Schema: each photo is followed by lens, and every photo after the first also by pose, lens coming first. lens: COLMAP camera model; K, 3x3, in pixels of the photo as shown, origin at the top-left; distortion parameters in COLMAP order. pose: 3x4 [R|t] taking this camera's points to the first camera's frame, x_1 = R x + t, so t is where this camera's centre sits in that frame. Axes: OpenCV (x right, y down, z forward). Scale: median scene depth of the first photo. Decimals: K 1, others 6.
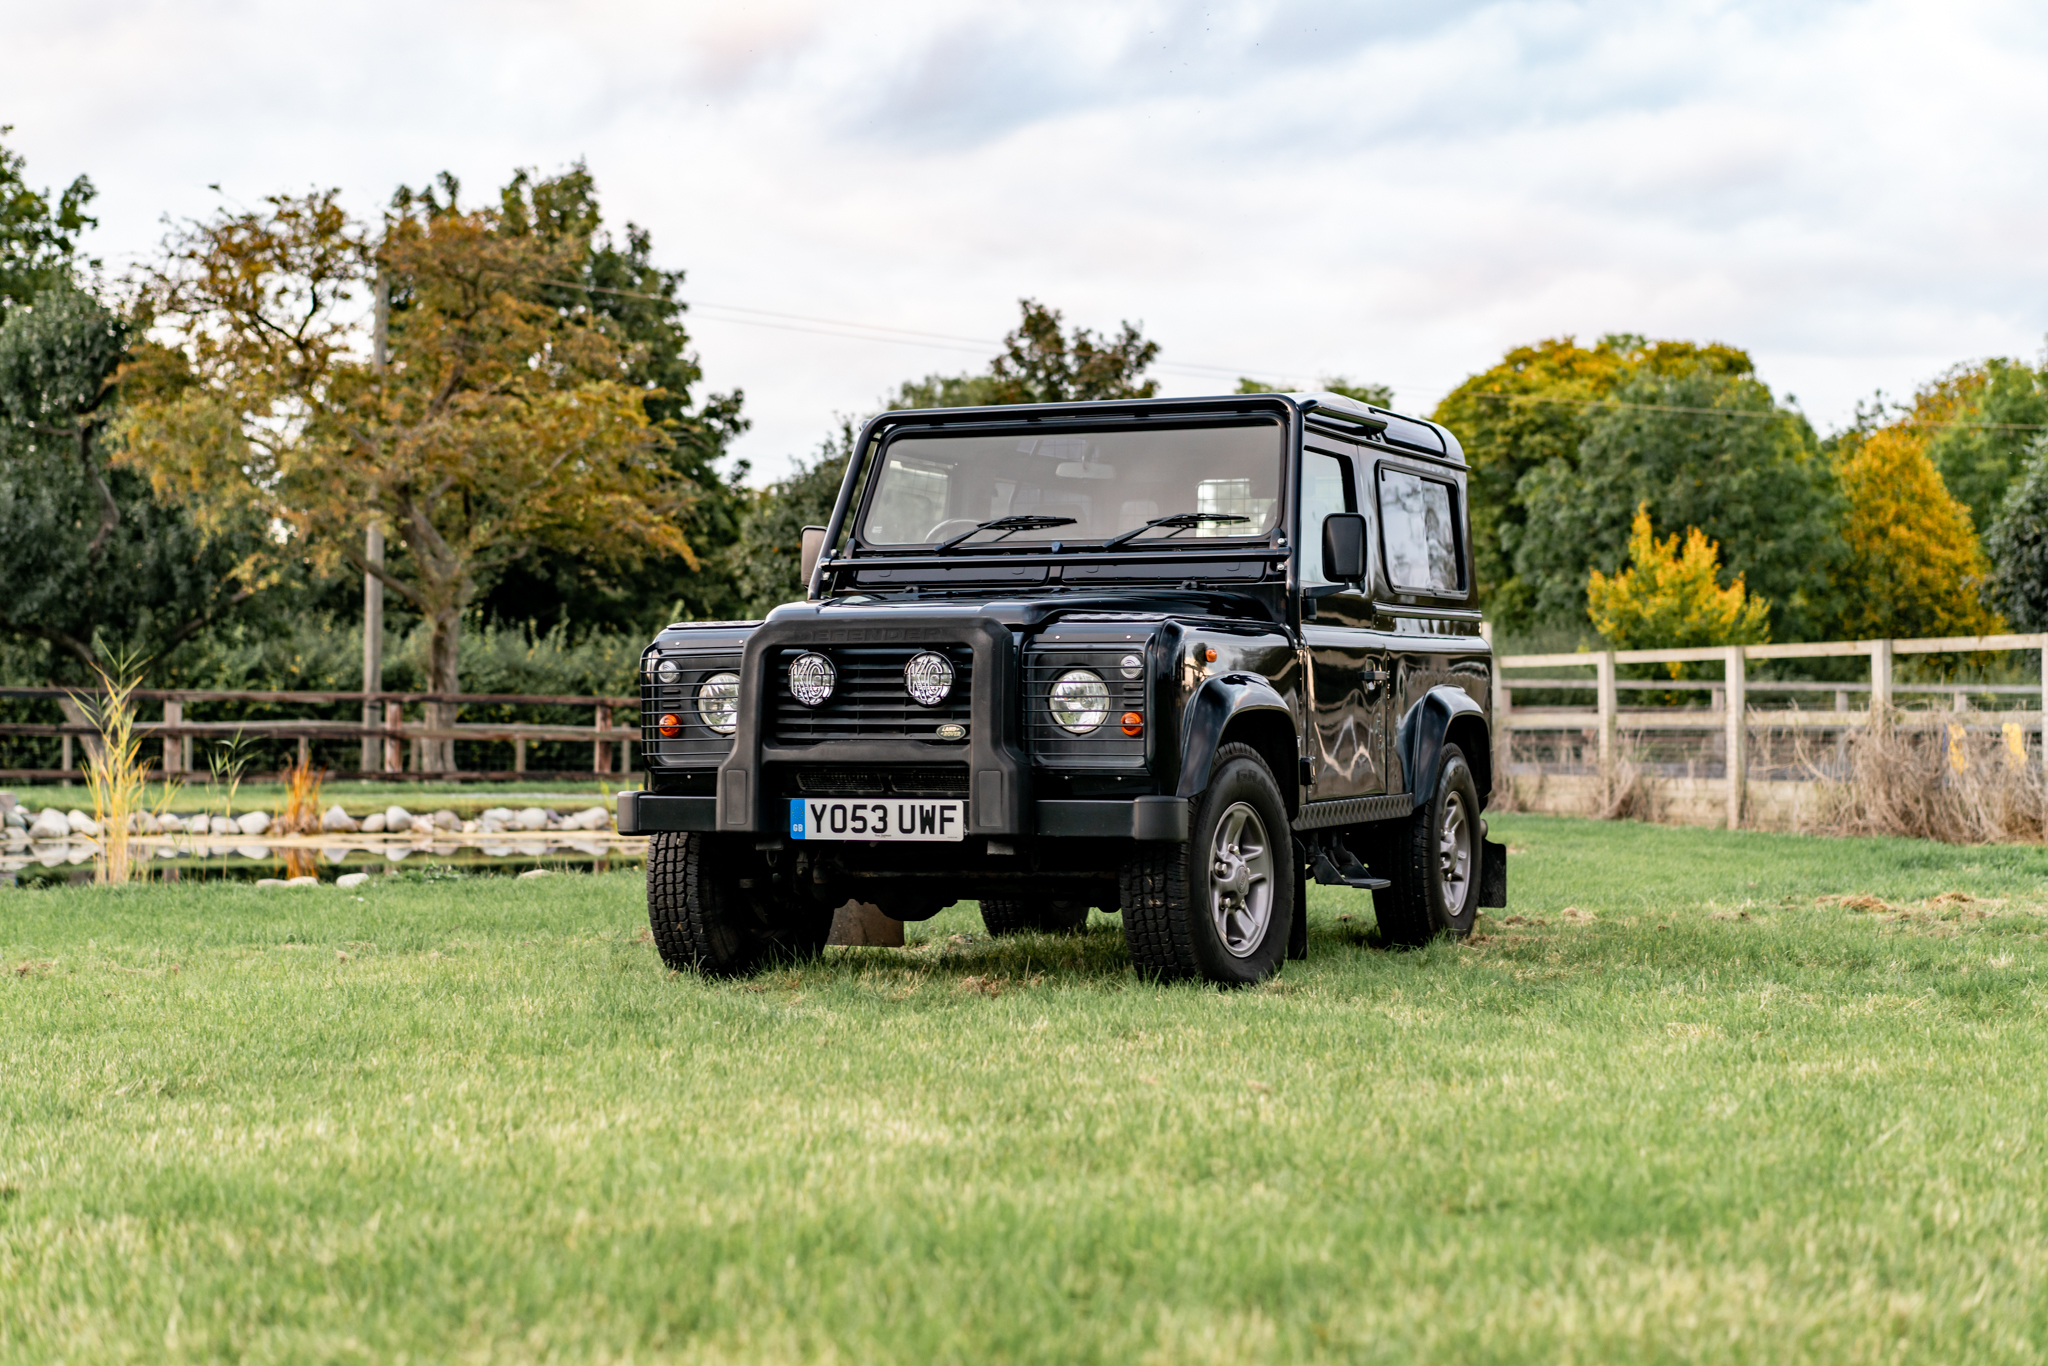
lens RADIAL K [[3140.3, 0, 1024.0], [0, 3140.3, 683.0], [0, 0, 1]] dist [0.024641, 0.009001]
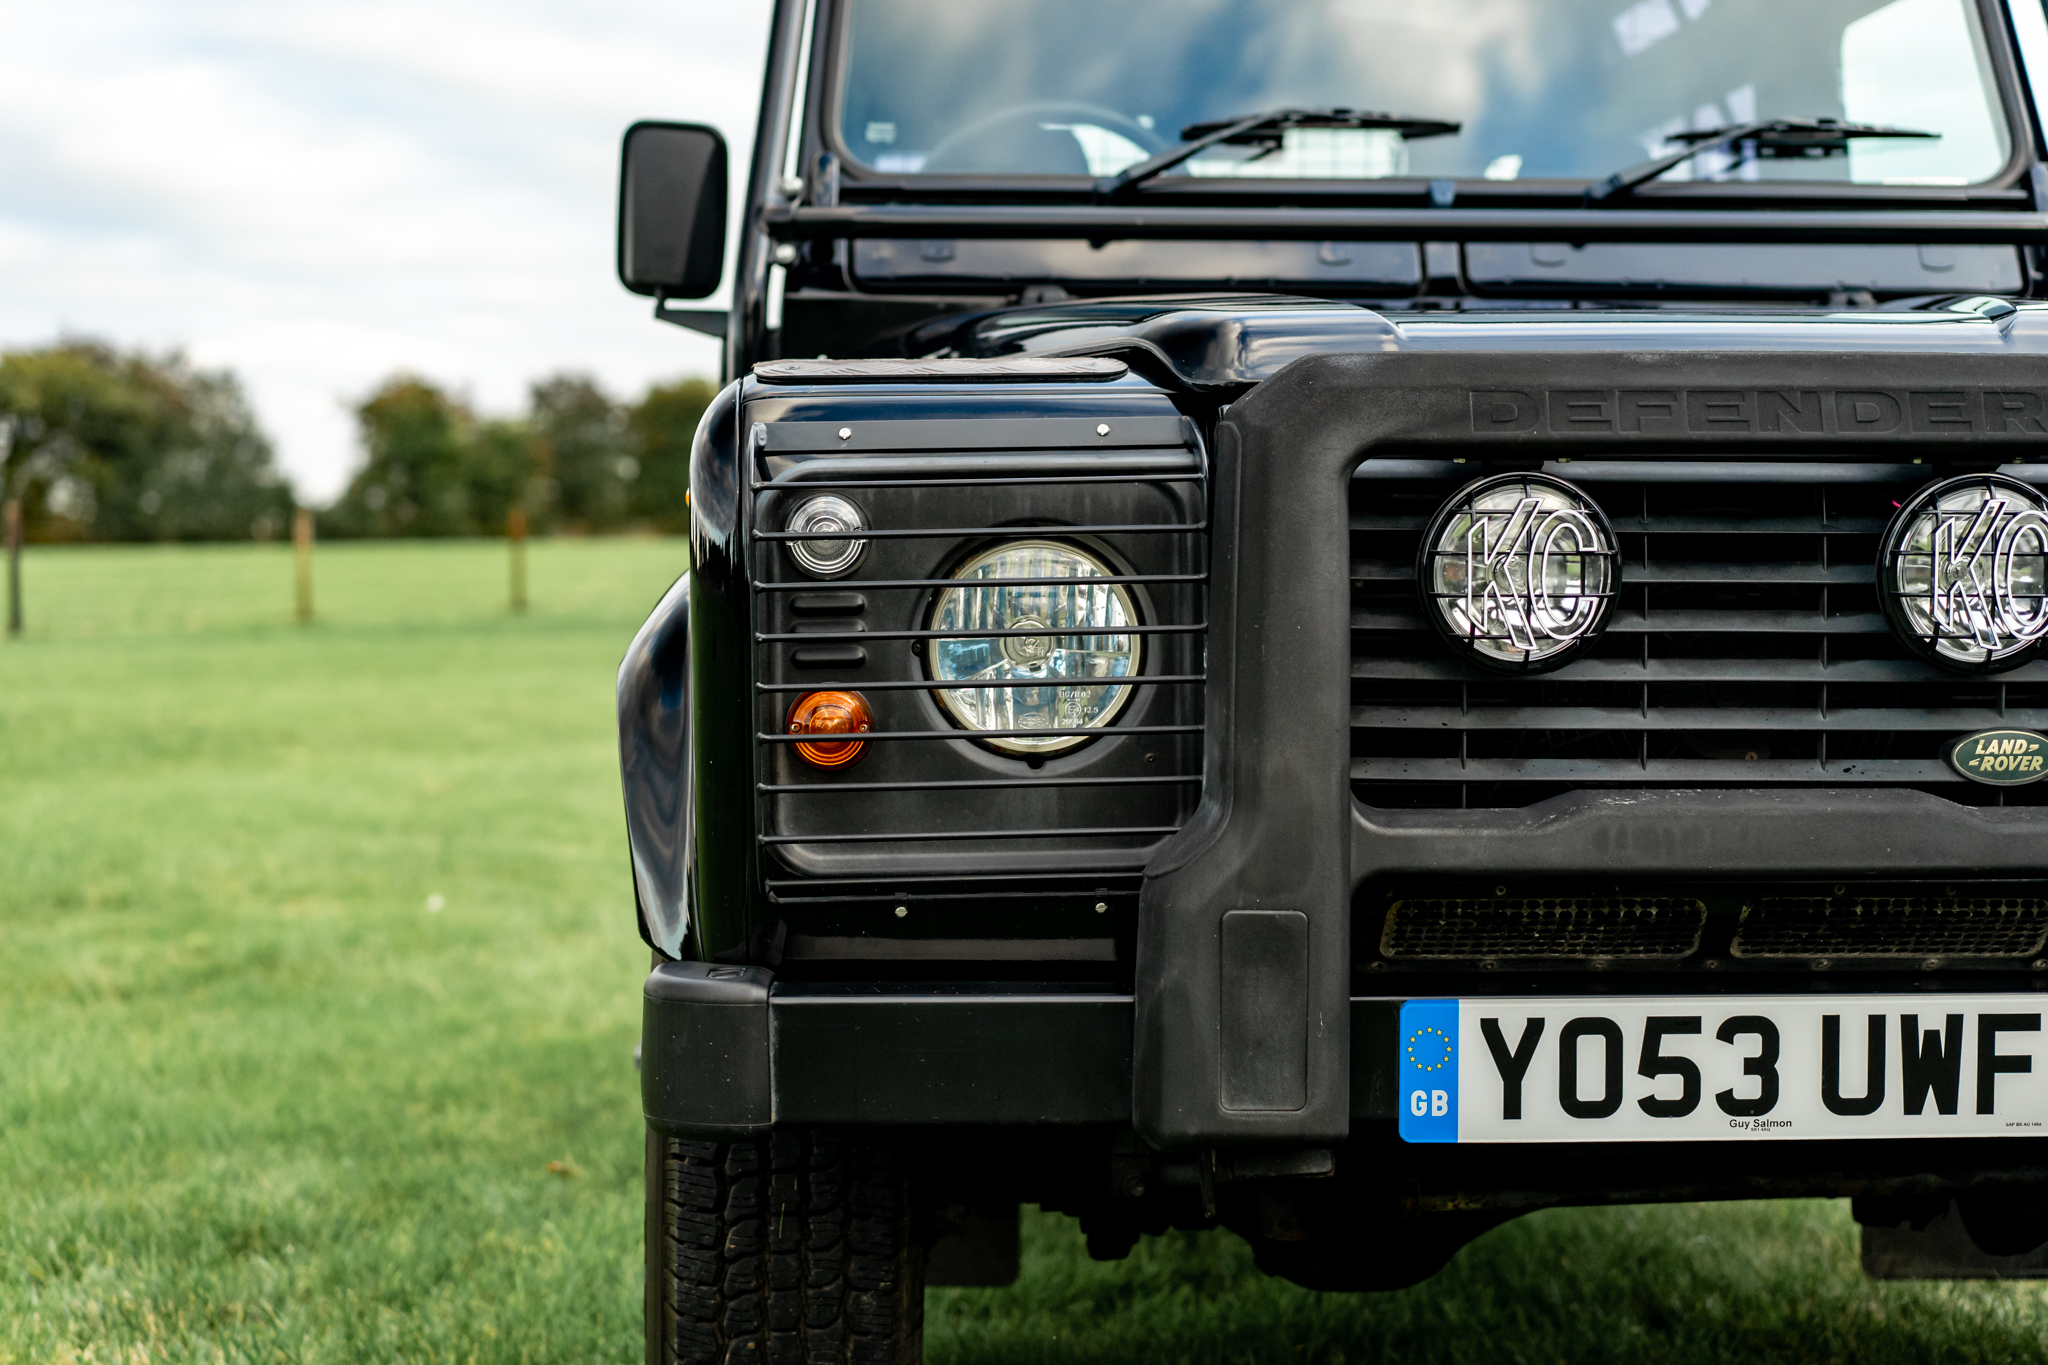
lens RADIAL K [[3270.6, 0, 1024.0], [0, 3270.6, 682.5], [0, 0, 1]] dist [0.046889, -0.000094]
pose [[0.894203, -0.013955, 0.447444, -0.234326], [-0.009296, 0.998720, 0.049725, -0.005114], [-0.447565, -0.048624, 0.892929, 0.763688]]
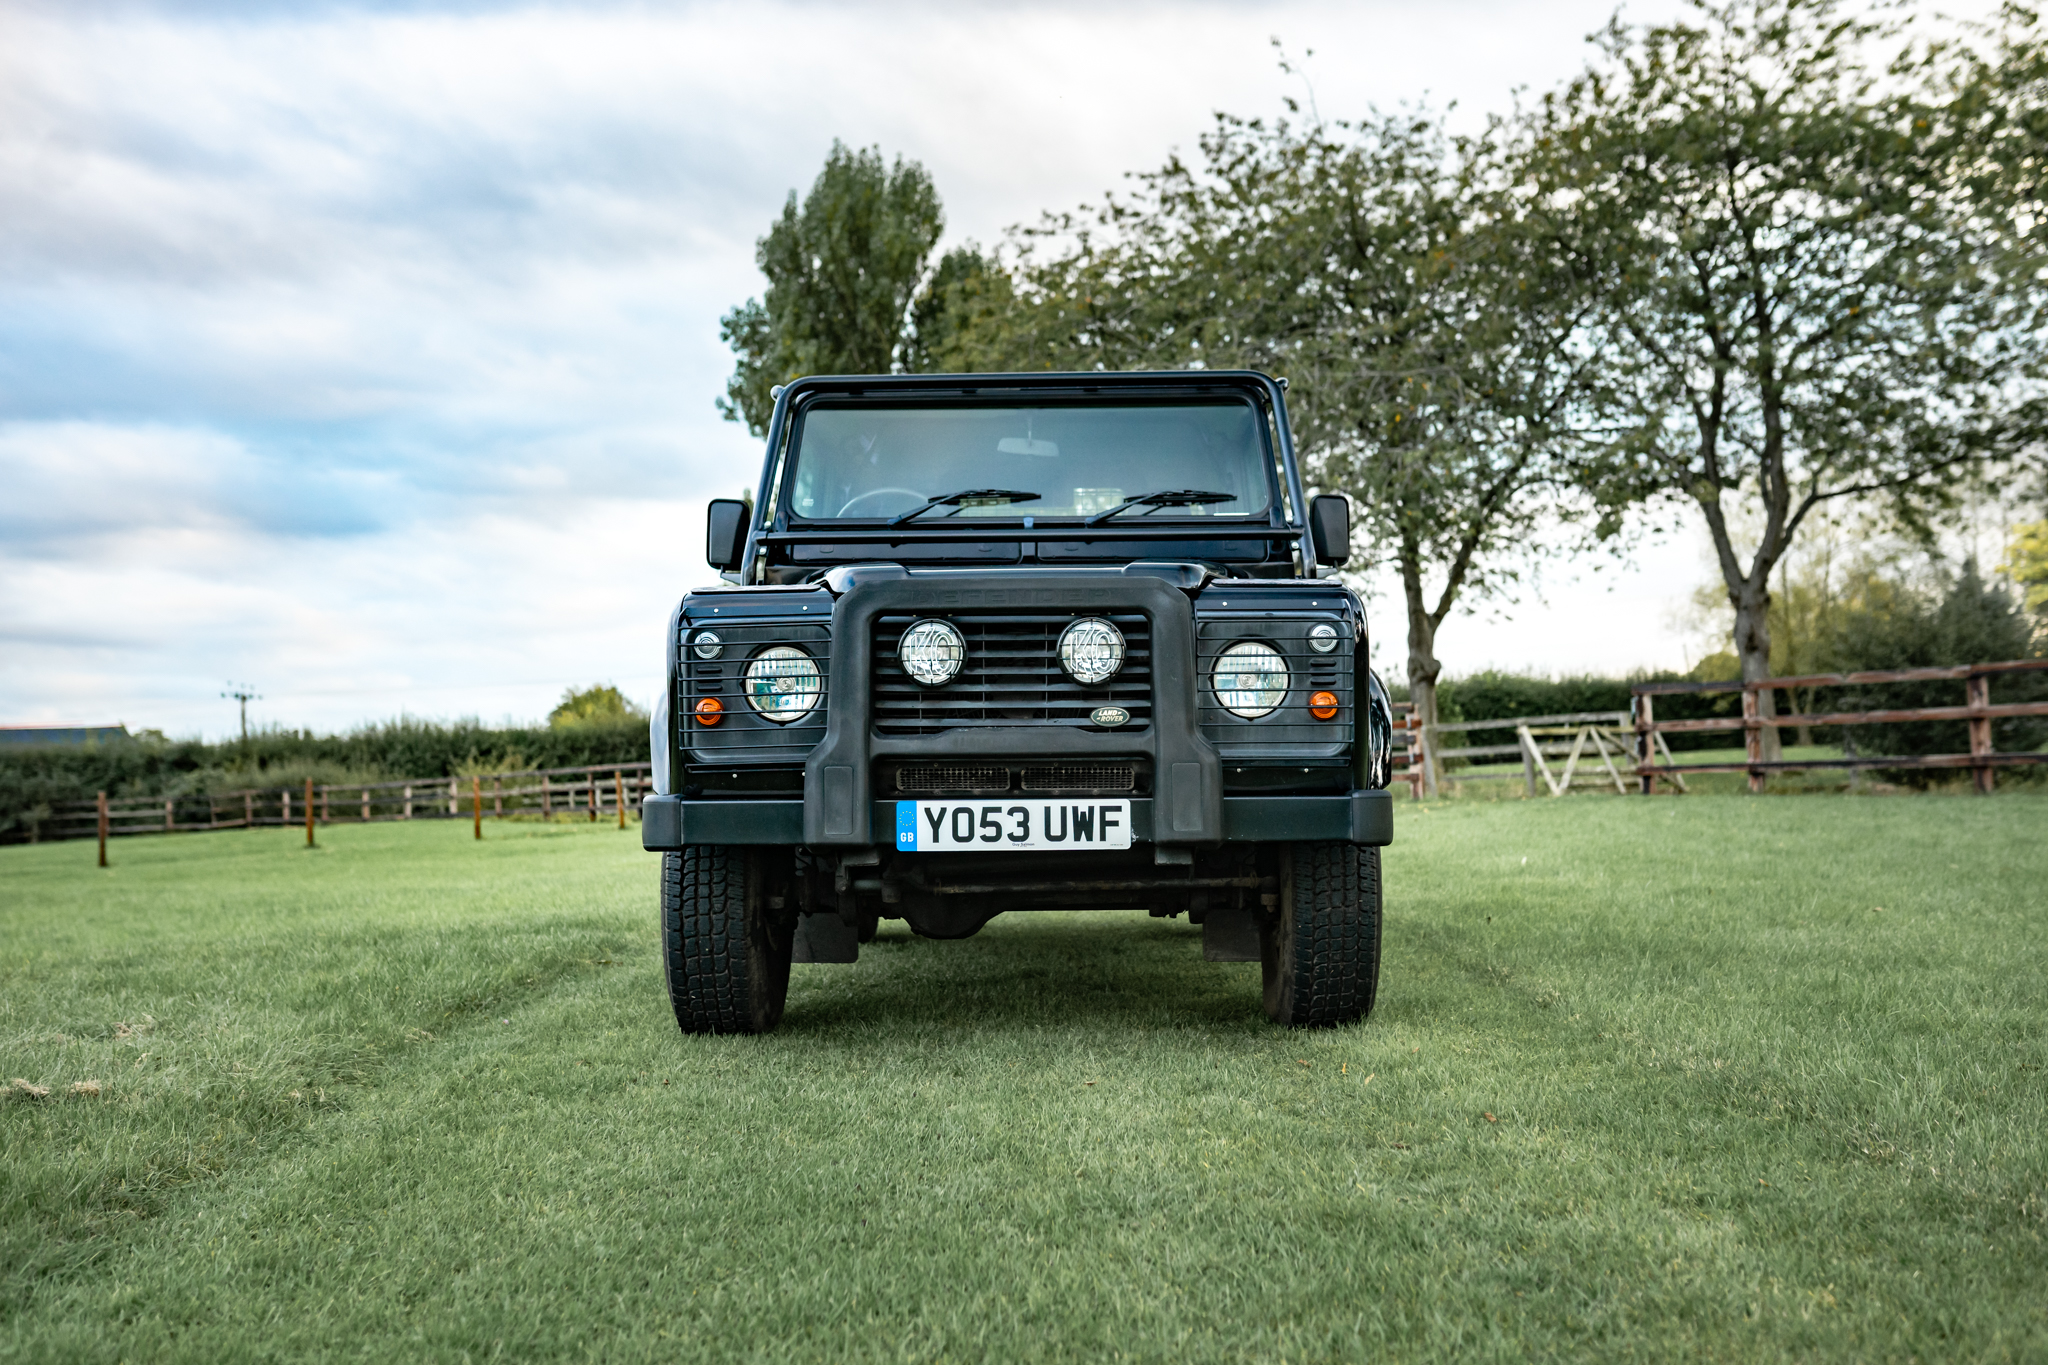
lens RADIAL K [[1948.7, 0, 1024.0], [0, 1948.7, 682.5], [0, 0, 1]] dist [-0.009120, -0.005878]
pose [[0.930101, 0.003836, 0.367284, -0.228826], [0.001921, 0.999881, -0.015307, 0.014306], [-0.367299, 0.014943, 0.929983, 0.527305]]
